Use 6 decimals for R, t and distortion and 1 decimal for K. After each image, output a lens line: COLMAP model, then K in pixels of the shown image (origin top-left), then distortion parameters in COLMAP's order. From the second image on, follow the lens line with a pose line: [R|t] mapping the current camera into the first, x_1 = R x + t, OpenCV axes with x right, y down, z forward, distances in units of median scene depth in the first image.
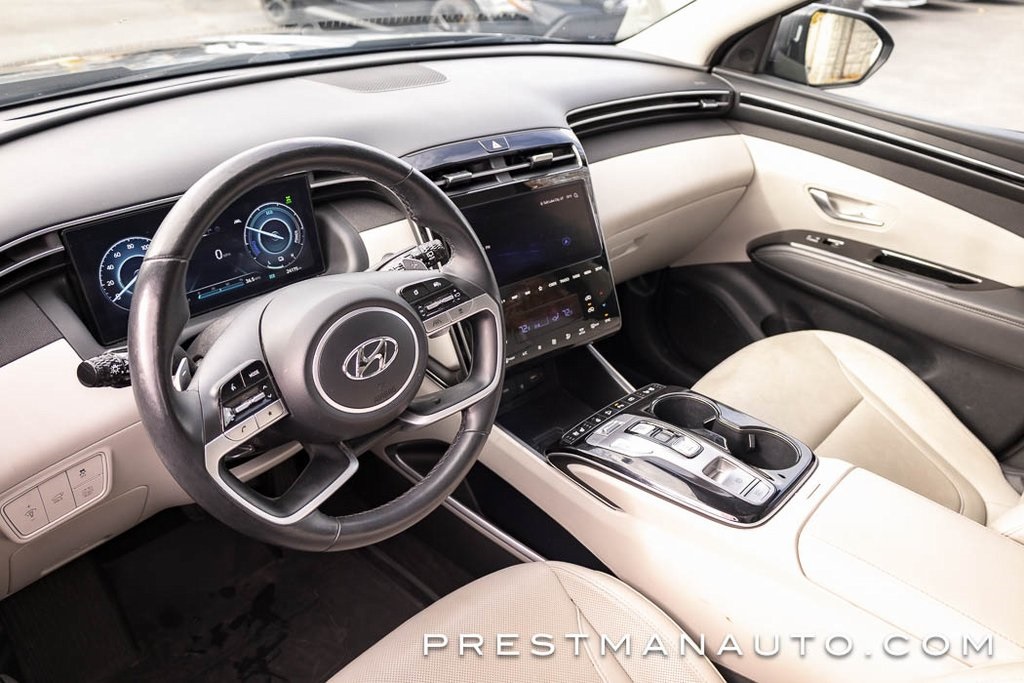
lens RADIAL K [[772.8, 0, 512.0], [0, 772.8, 341.5], [0, 0, 1]] dist [-0.002506, -0.001153]
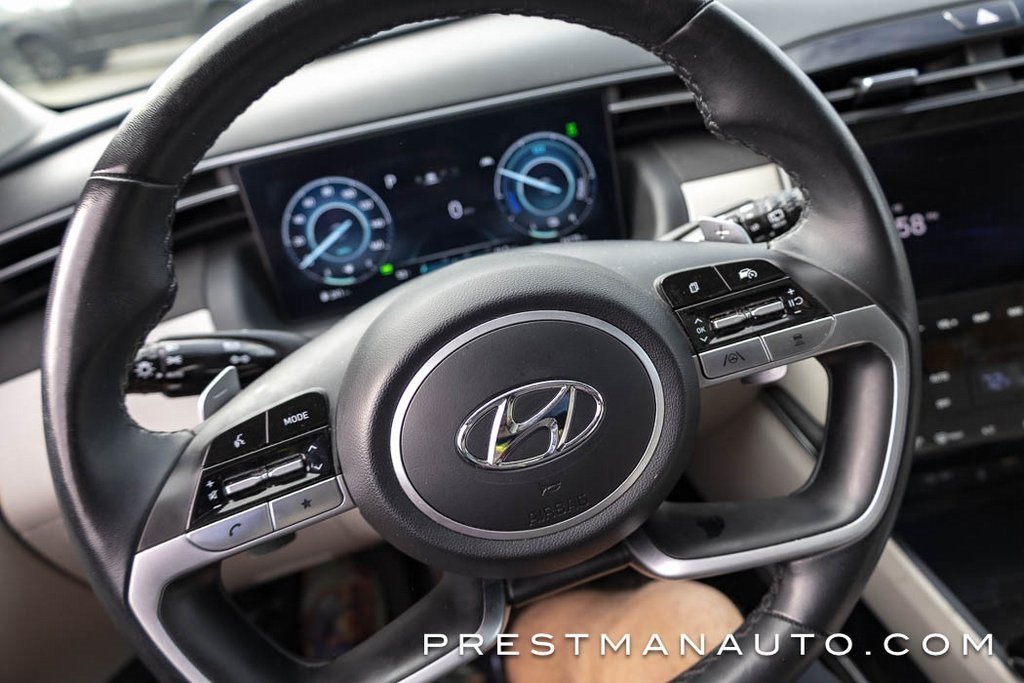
lens RADIAL K [[668.0, 0, 514.0], [0, 668.0, 335.6], [0, 0, 1]] dist [0.000787, 0.002963]
pose [[0.793620, 0.124546, -0.595530, 0.025166], [-0.115471, 0.991866, 0.053555, -0.037734], [0.597356, 0.026264, 0.801546, 0.526488]]
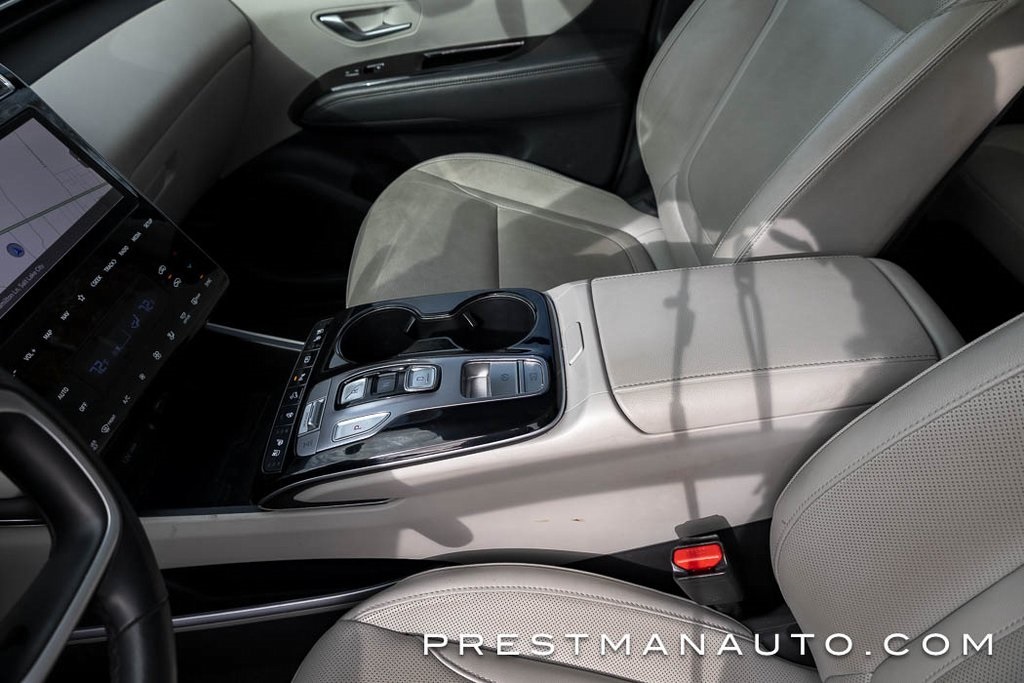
lens RADIAL K [[668.0, 0, 514.0], [0, 668.0, 335.6], [0, 0, 1]] dist [0.000787, 0.002963]
pose [[0.702109, -0.561856, 0.437448, 0.033460], [0.472621, 0.827209, 0.303901, -0.049909], [-0.532609, -0.006625, 0.846336, 0.424610]]
